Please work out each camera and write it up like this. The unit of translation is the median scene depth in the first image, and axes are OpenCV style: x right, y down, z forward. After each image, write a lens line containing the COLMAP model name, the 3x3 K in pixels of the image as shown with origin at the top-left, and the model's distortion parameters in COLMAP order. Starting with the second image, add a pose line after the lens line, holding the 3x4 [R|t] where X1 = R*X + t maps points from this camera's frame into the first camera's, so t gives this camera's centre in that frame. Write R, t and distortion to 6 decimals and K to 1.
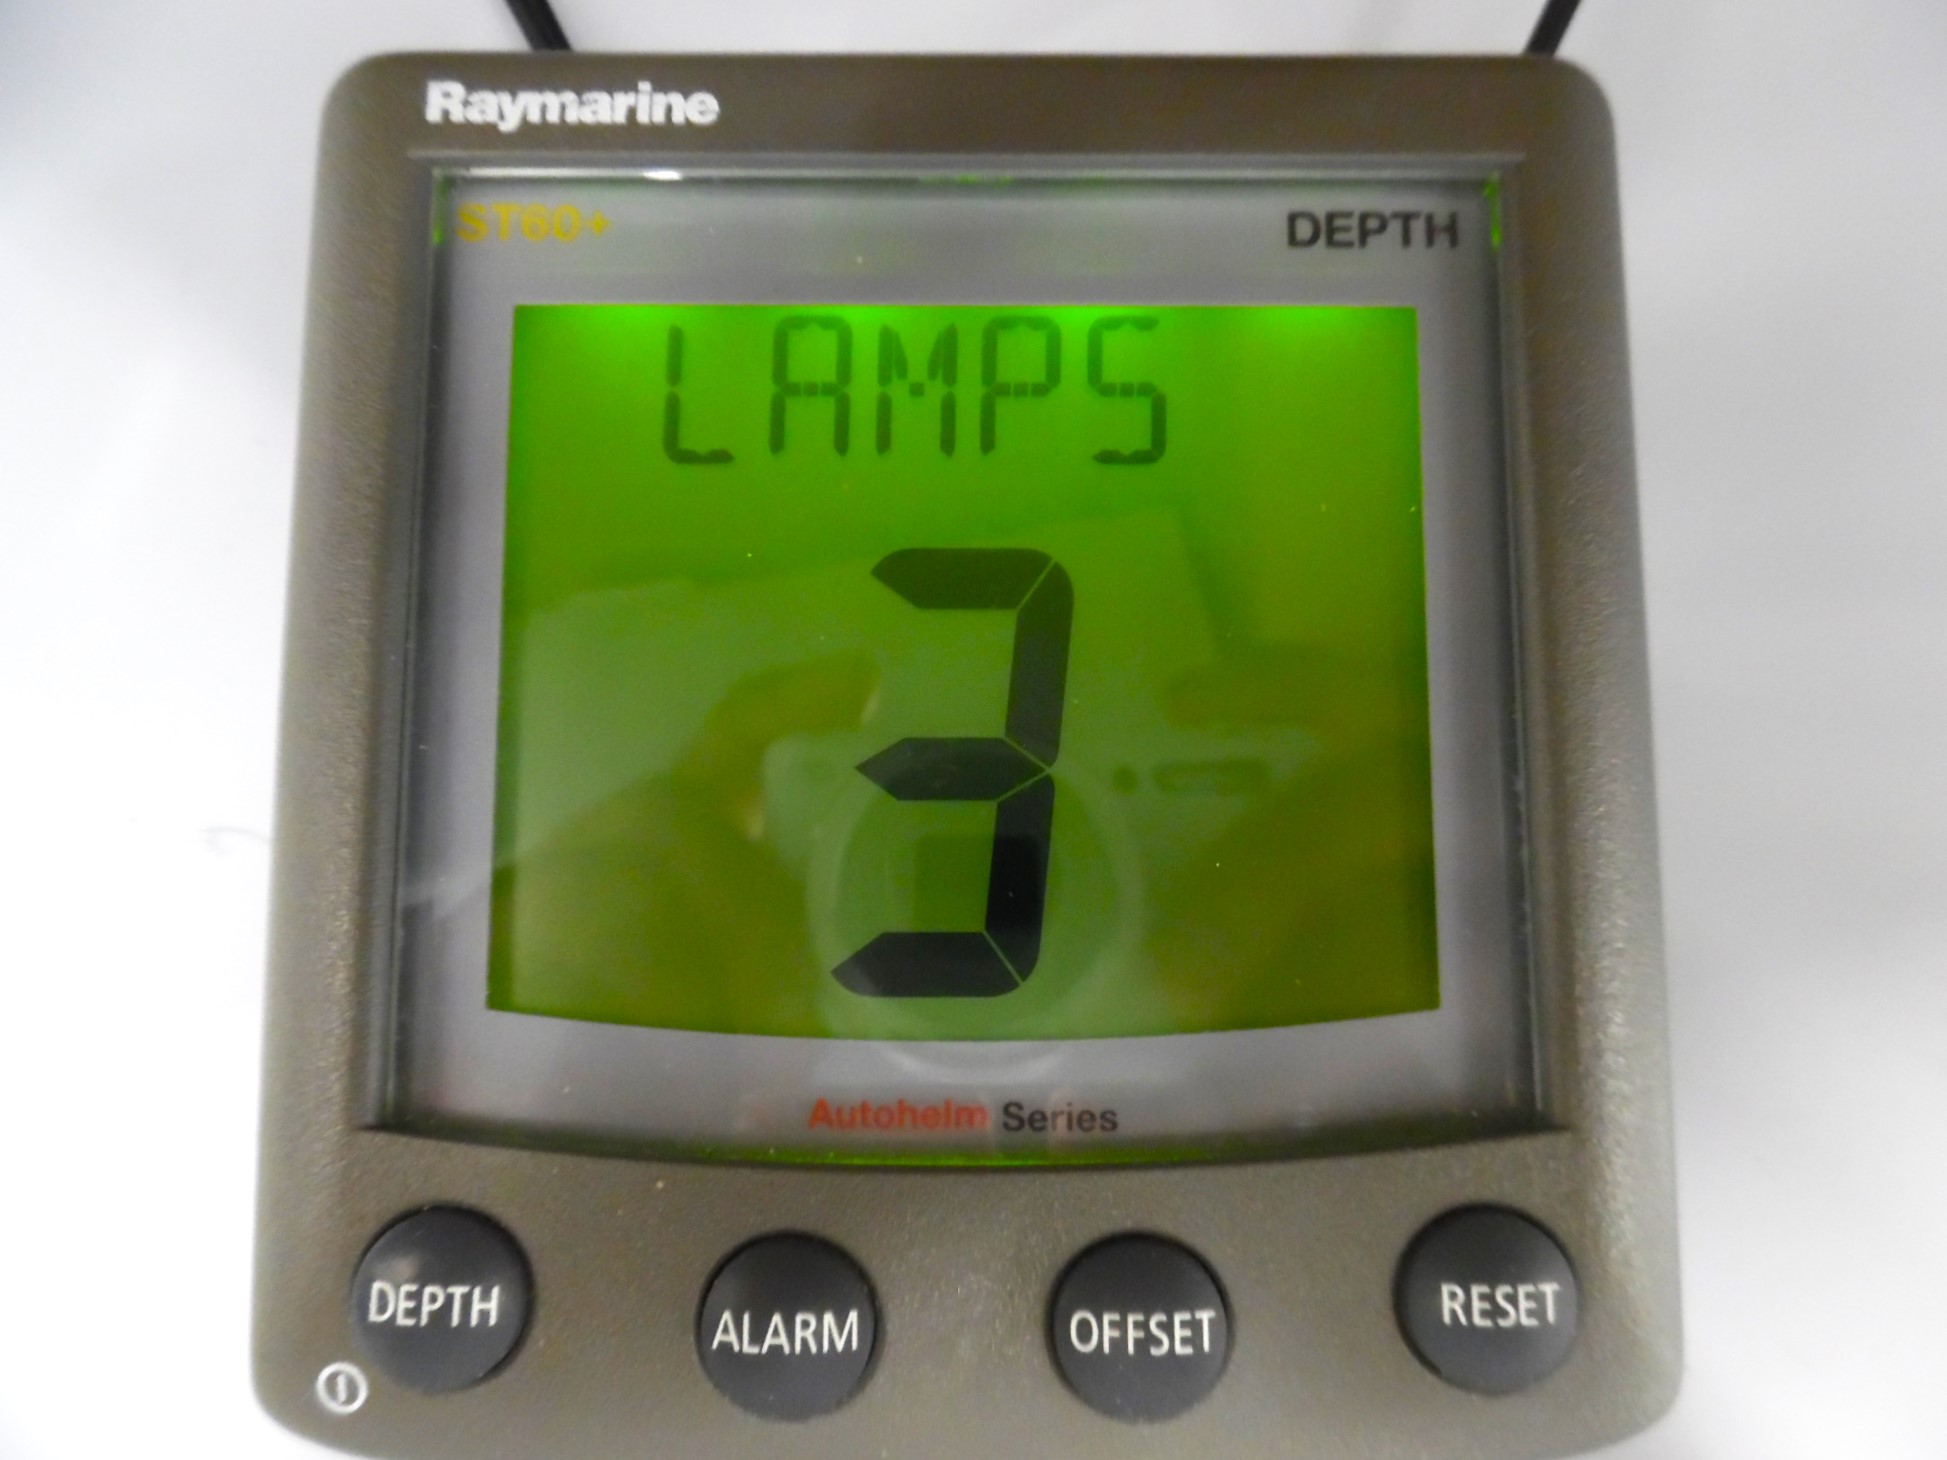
lens RADIAL K [[1726.8, 0, 957.9], [0, 1726.8, 708.8], [0, 0, 1]] dist [0.012187, -0.026386]
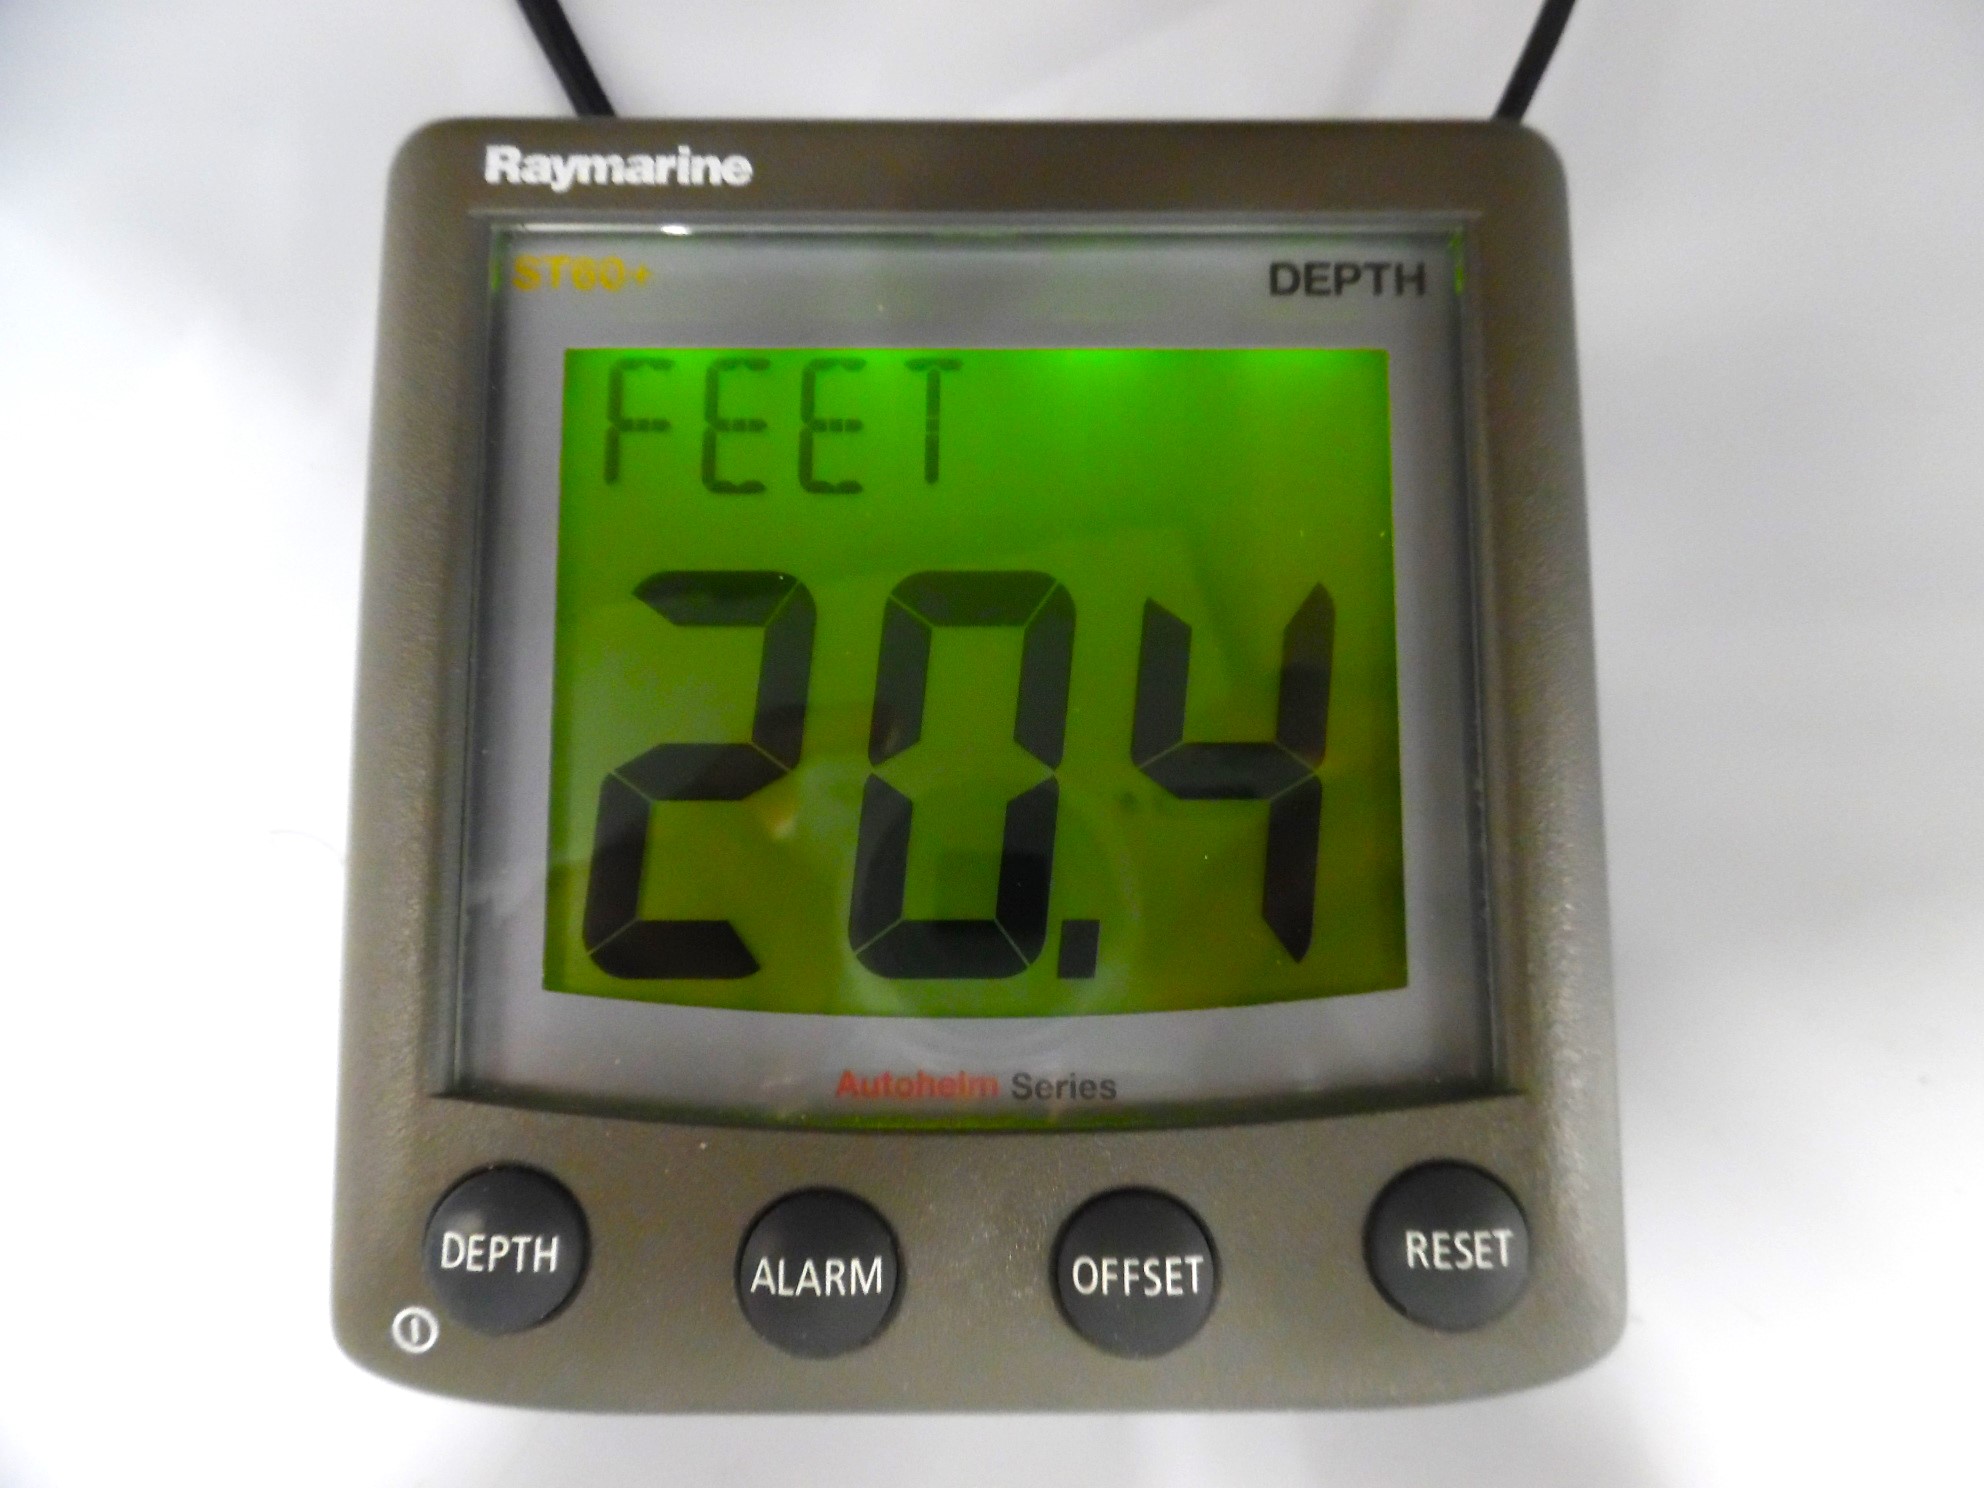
lens RADIAL K [[1759.7, 0, 968.8], [0, 1759.7, 705.1], [0, 0, 1]] dist [0.012187, -0.026386]
pose [[0.999998, -0.001799, 0.001111, -0.002444], [0.001806, 0.999976, -0.006689, 0.000581], [-0.001099, 0.006691, 0.999977, -0.124673]]
